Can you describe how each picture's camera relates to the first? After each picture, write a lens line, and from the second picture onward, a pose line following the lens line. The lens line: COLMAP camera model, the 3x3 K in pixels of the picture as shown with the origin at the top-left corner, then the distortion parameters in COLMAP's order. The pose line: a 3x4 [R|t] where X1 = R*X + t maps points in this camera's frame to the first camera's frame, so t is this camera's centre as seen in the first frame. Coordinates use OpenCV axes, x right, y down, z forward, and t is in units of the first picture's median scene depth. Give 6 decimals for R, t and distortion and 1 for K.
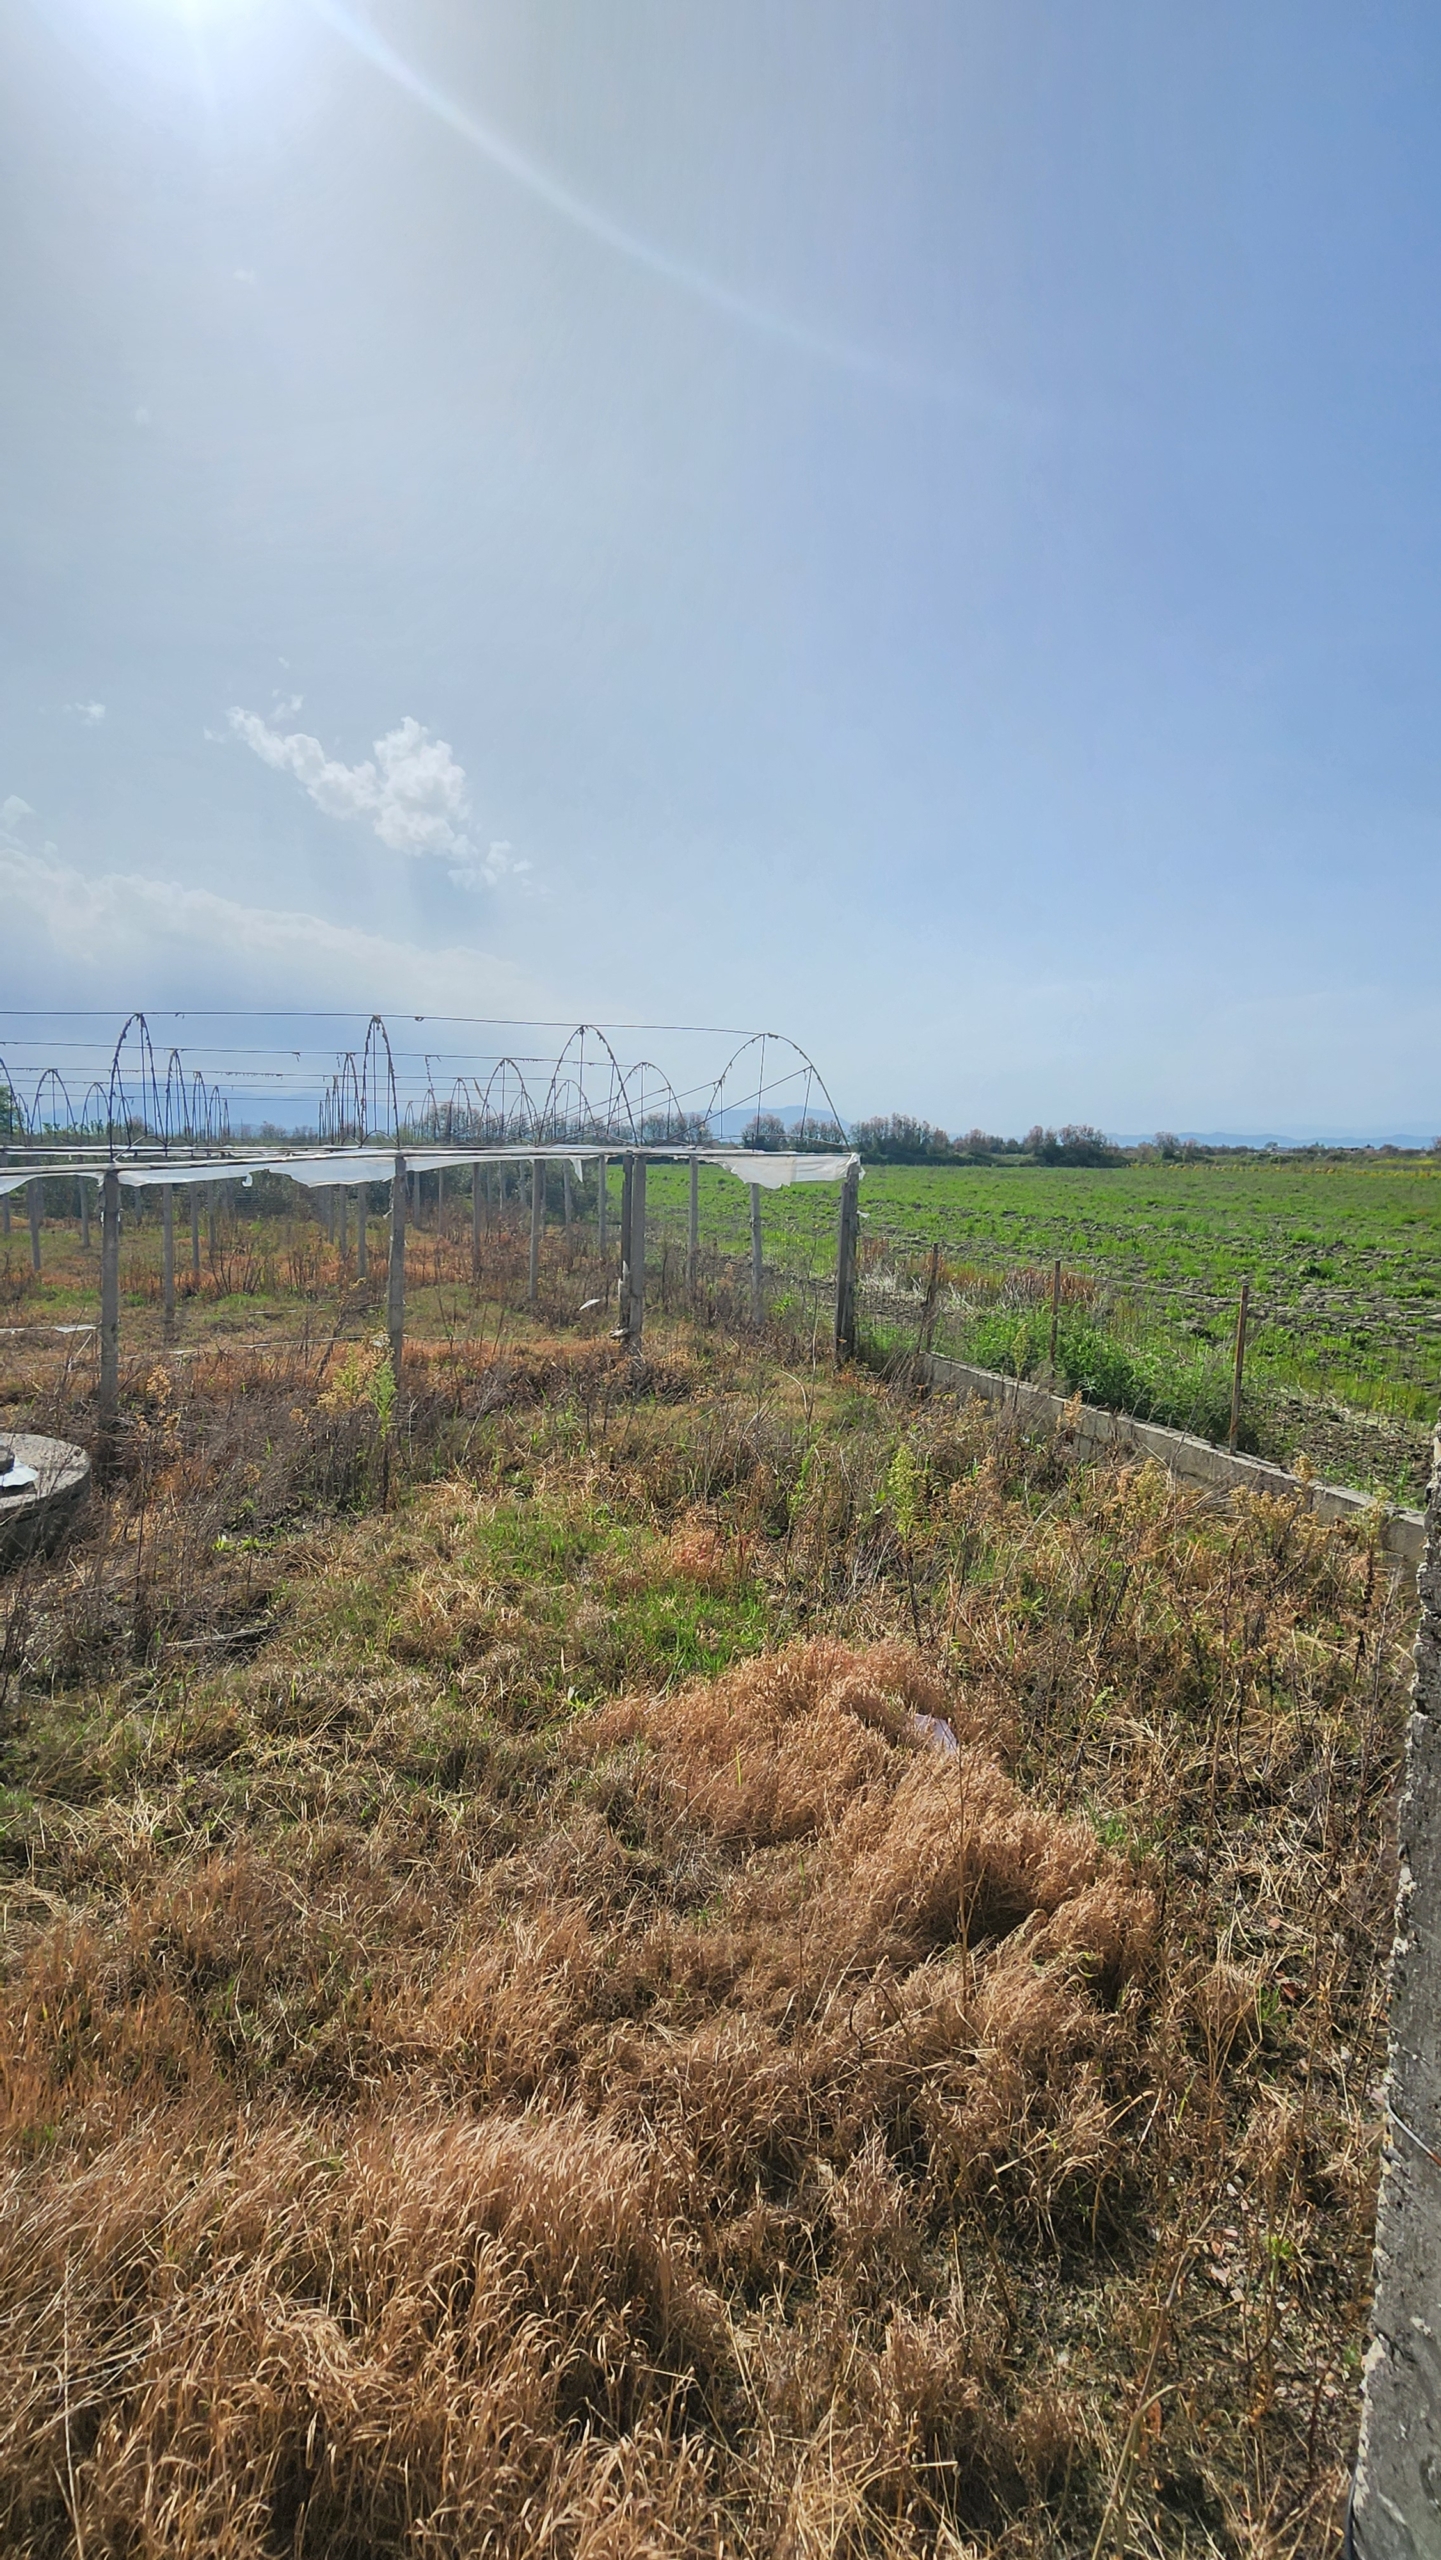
lens RADIAL K [[1078.7, 0, 762.1], [0, 1078.7, 1289.6], [0, 0, 1]] dist [-0.003126, -0.001446]
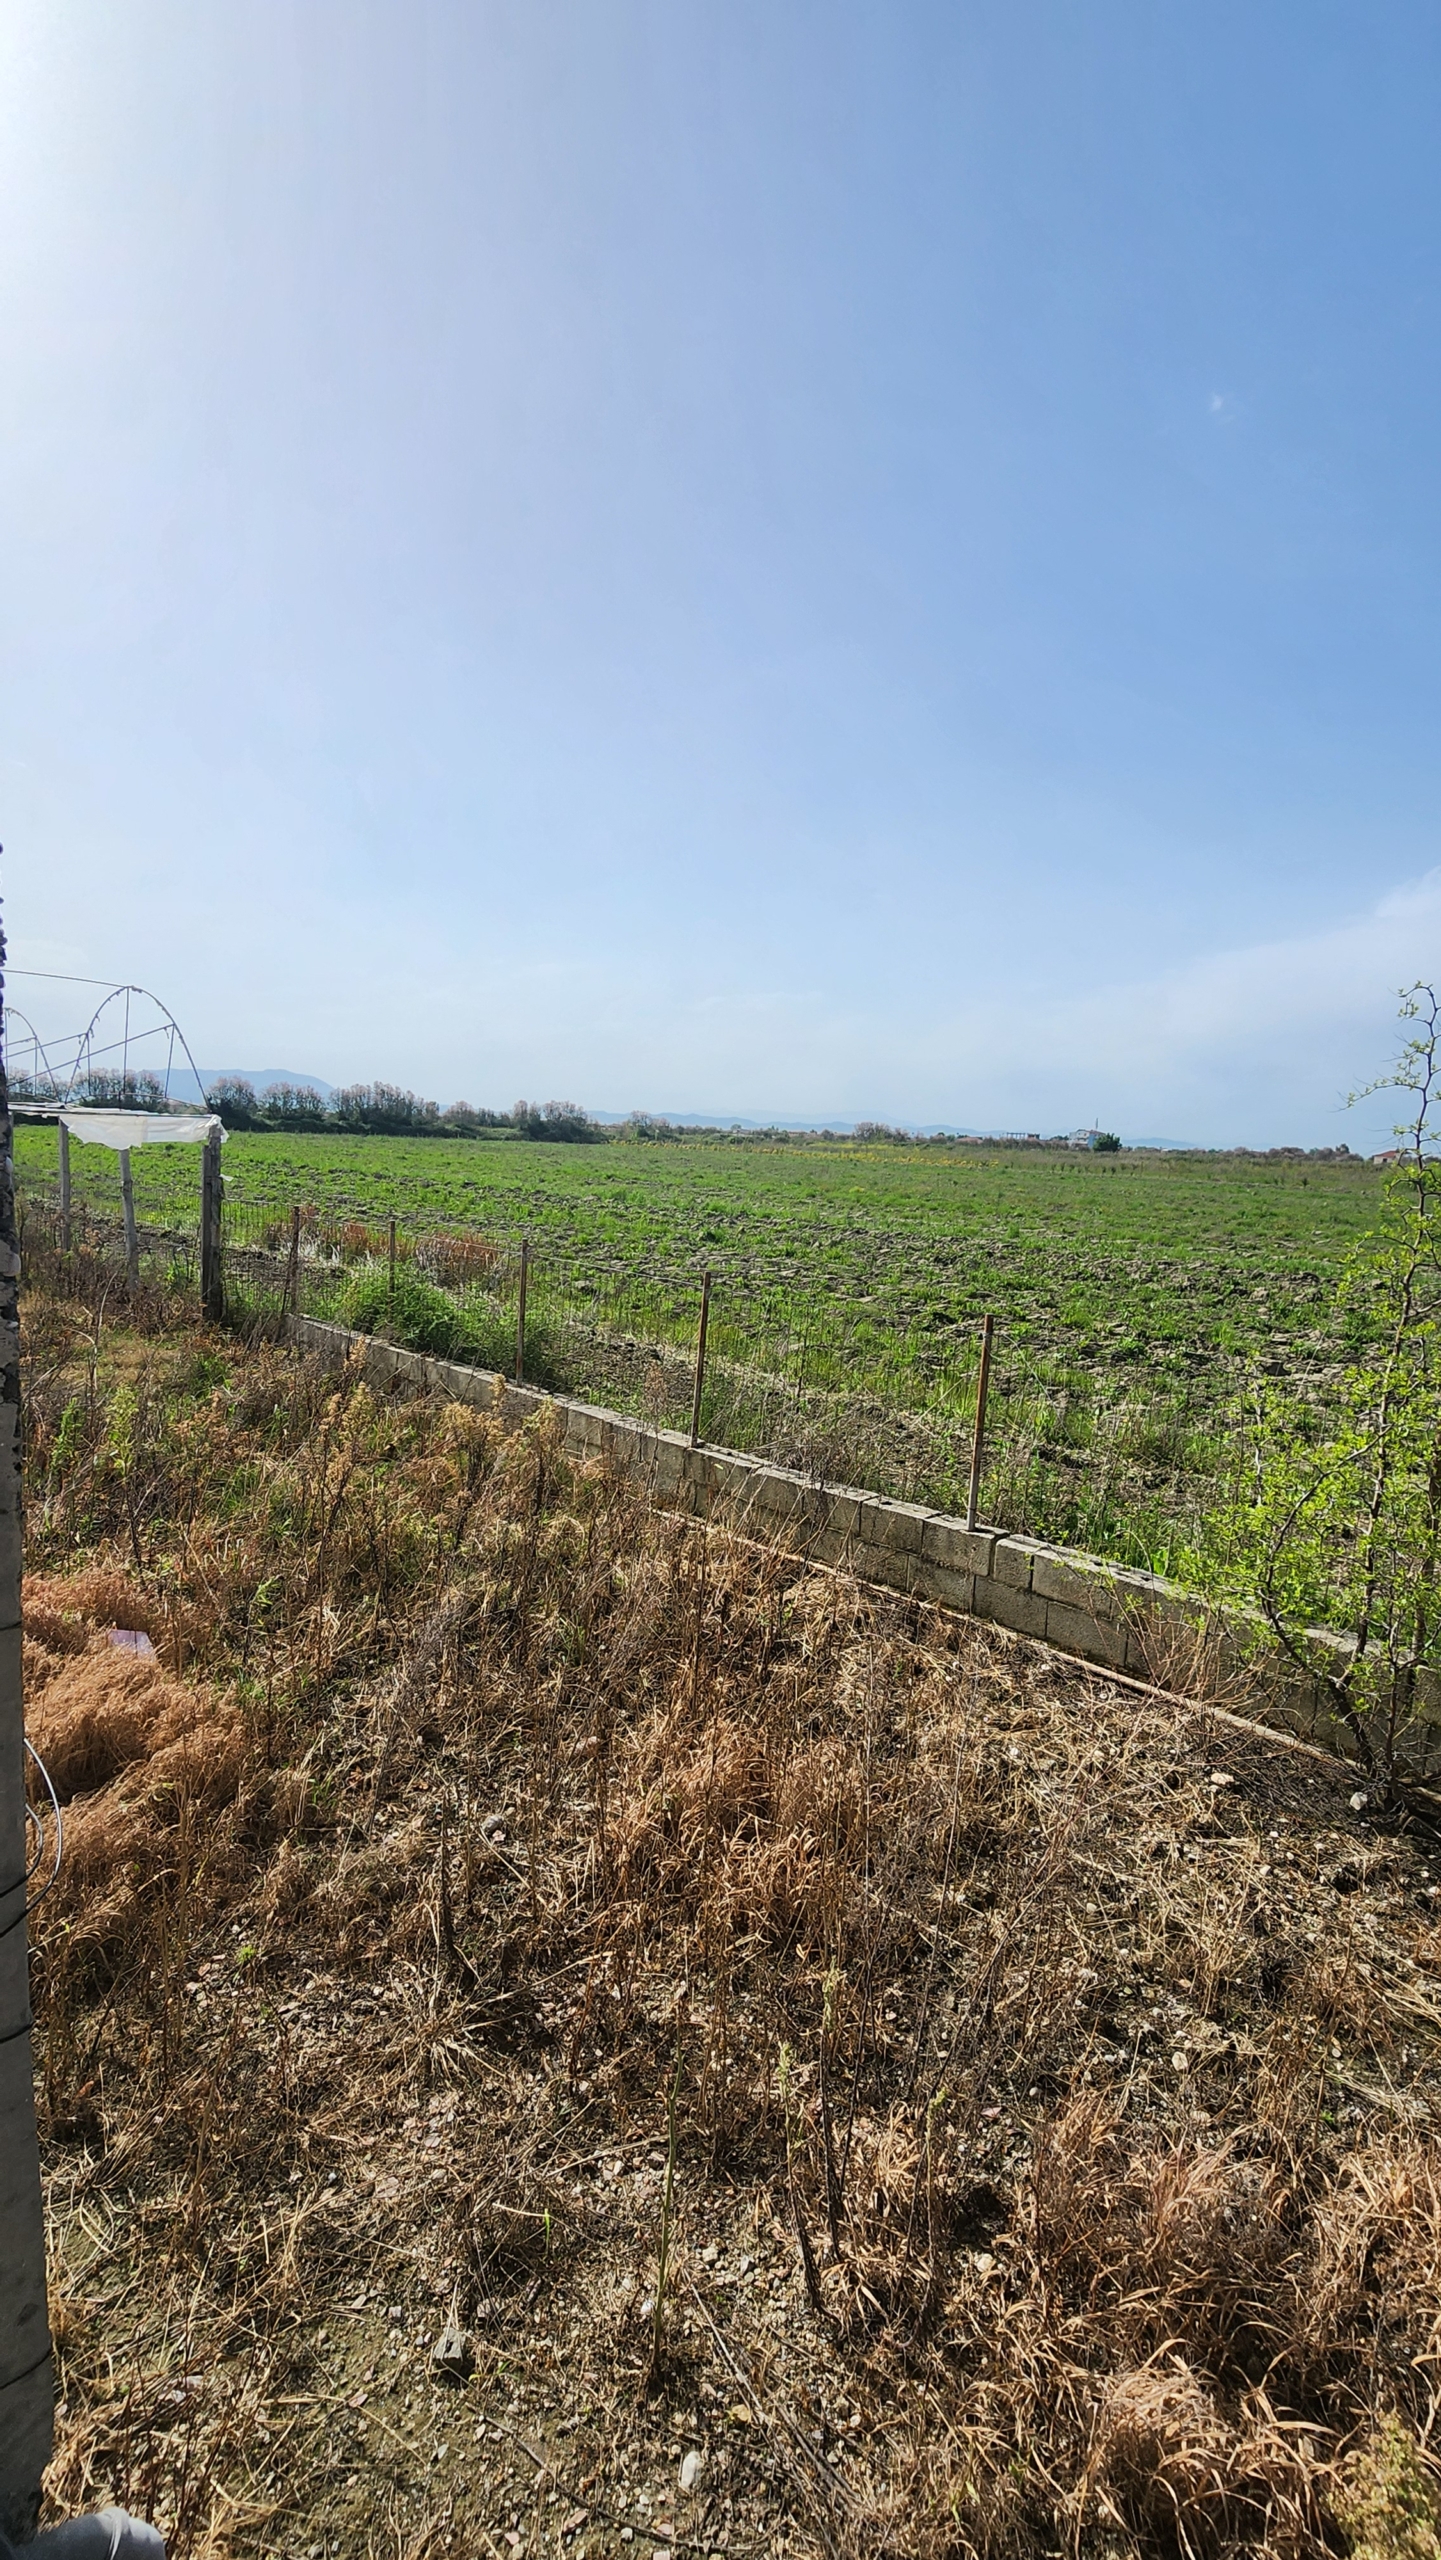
lens RADIAL K [[1078.7, 0, 714.2], [0, 1078.7, 1286.1], [0, 0, 1]] dist [-0.003126, -0.001446]
pose [[0.919634, -0.025380, 0.391956, 0.131819], [0.017348, 0.999561, 0.024022, 0.015980], [-0.392394, -0.015292, 0.919670, -0.105260]]
